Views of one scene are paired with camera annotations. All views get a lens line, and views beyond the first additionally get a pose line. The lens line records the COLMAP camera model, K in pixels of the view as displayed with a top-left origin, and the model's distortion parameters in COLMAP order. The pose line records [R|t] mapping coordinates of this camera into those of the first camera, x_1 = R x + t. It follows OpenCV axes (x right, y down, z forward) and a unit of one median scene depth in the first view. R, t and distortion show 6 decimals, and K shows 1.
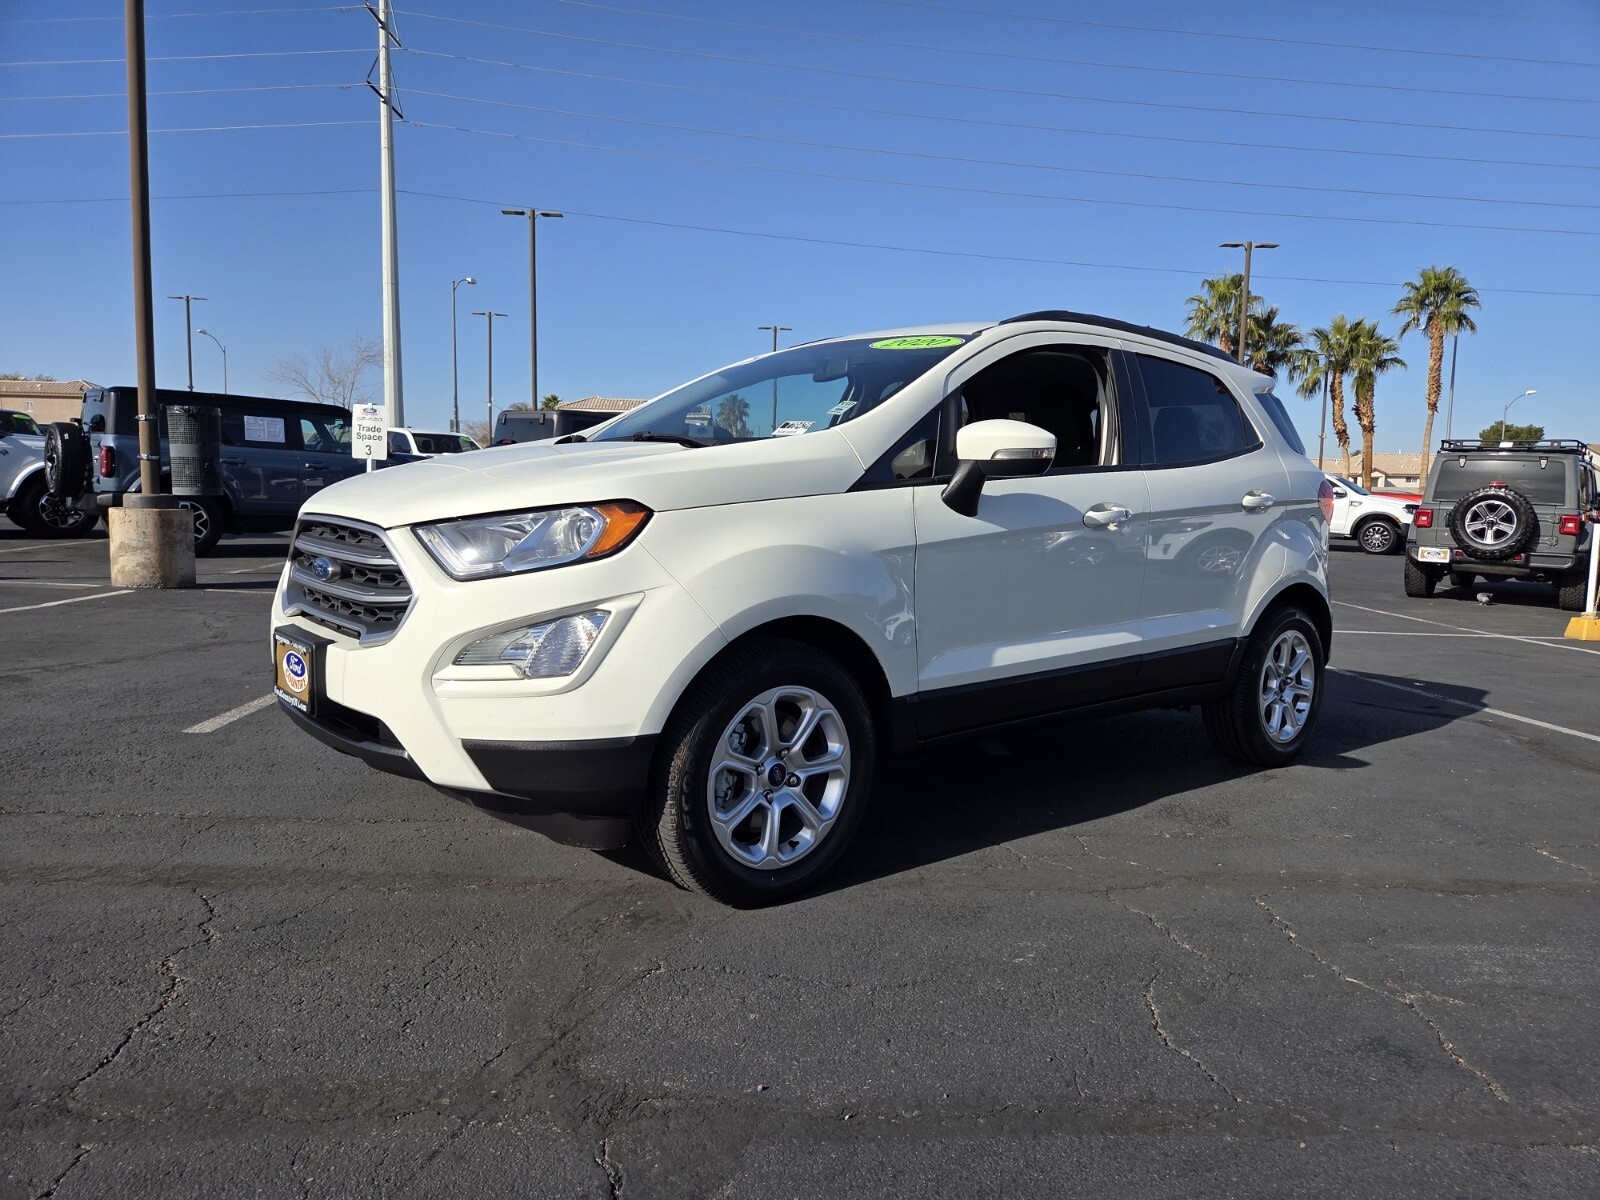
lens RADIAL K [[1083.0, 0, 805.4], [0, 1083.0, 606.2], [0, 0, 1]] dist [0.050159, -0.034273]
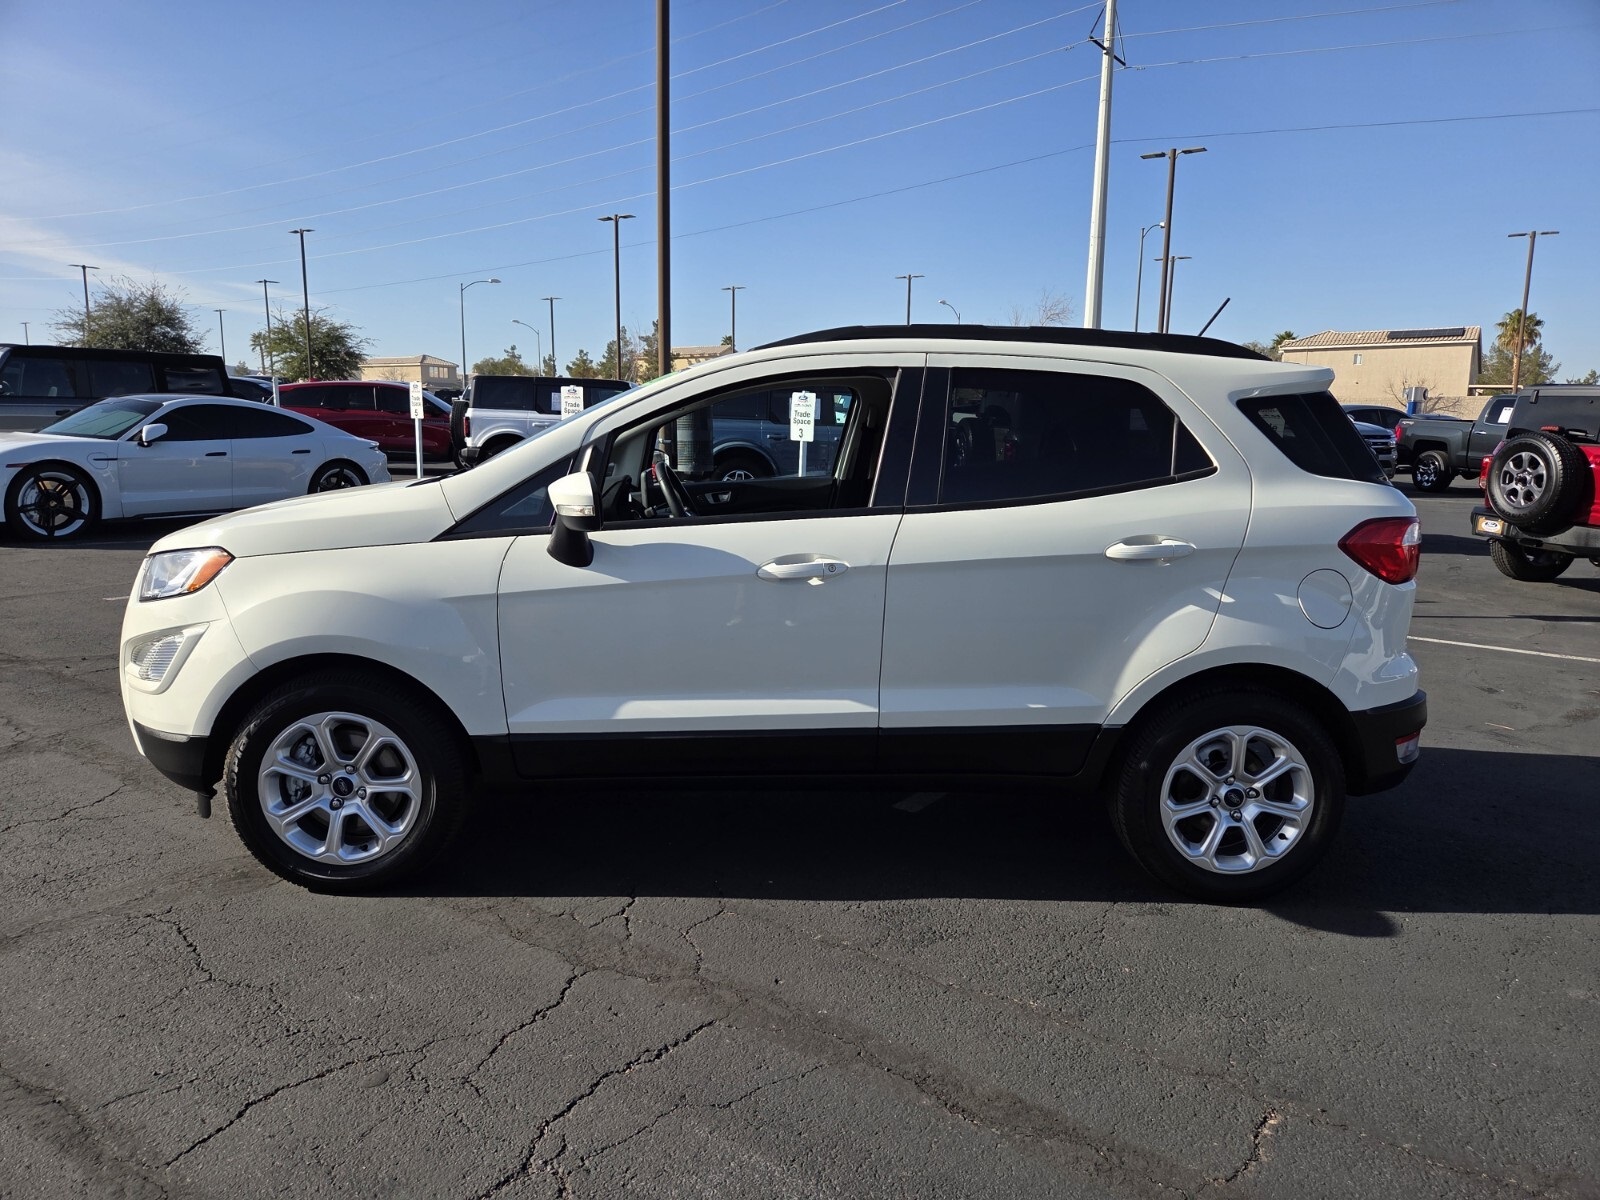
lens RADIAL K [[1083.0, 0, 786.6], [0, 1083.0, 610.9], [0, 0, 1]] dist [0.050159, -0.034273]
pose [[0.777295, 0.092366, -0.622319, 0.660036], [-0.058890, 0.995503, 0.074199, -0.091283], [0.626374, -0.021026, 0.779239, 0.243010]]
